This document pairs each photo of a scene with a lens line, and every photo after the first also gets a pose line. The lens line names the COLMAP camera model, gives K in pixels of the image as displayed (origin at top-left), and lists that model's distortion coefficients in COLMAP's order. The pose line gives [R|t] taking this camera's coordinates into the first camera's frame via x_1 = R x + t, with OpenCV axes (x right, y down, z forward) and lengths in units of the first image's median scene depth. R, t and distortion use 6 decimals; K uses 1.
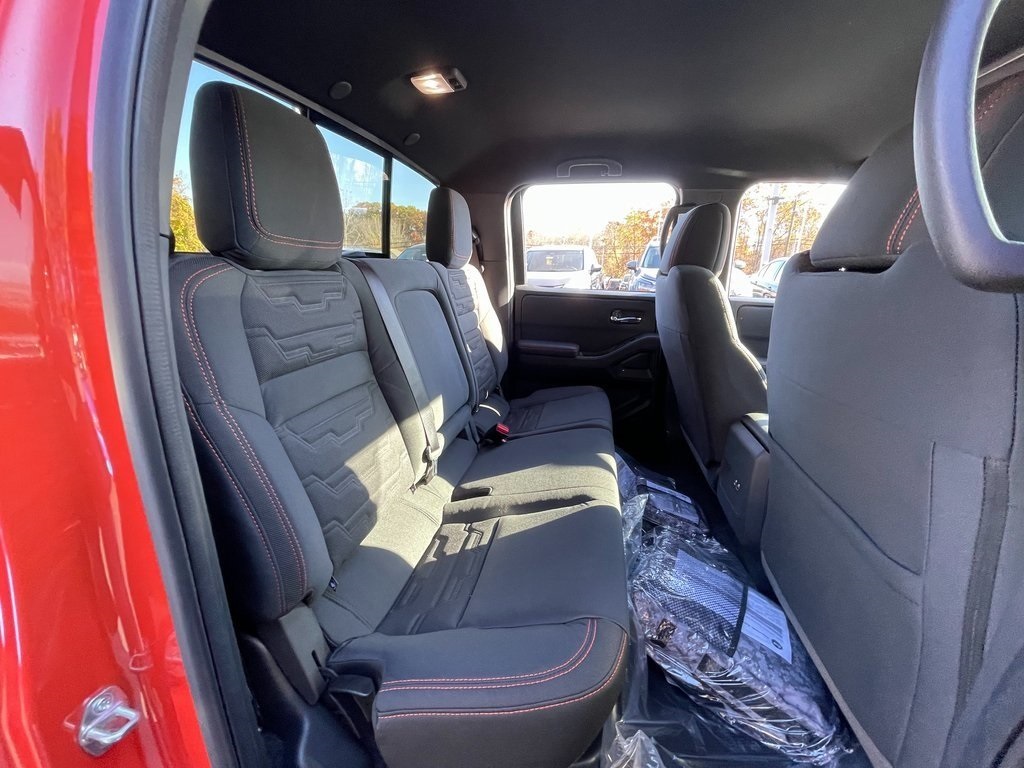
lens RADIAL K [[407.3, 0, 510.5], [0, 407.3, 390.1], [0, 0, 1]] dist [0.001574, -0.002294]
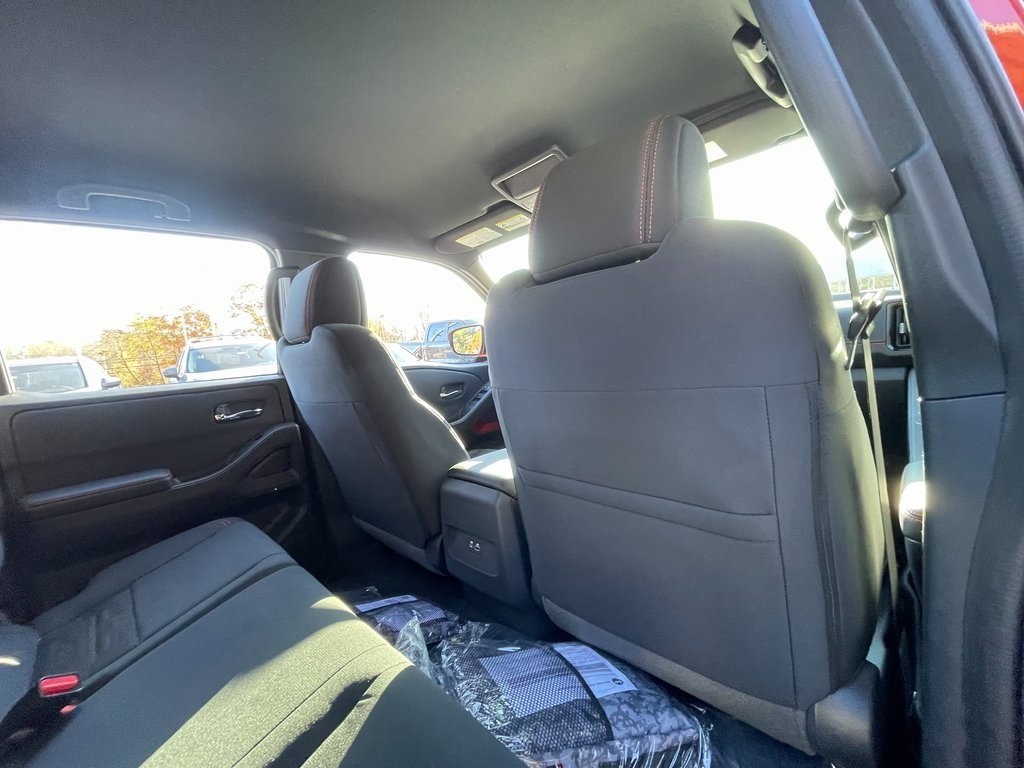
lens RADIAL K [[407.3, 0, 510.5], [0, 407.3, 390.1], [0, 0, 1]] dist [0.001574, -0.002294]
pose [[0.537241, -0.158354, 0.828430, -0.071247], [0.348715, 0.936038, -0.047221, -0.013685], [-0.767964, 0.314255, 0.558099, 0.273887]]
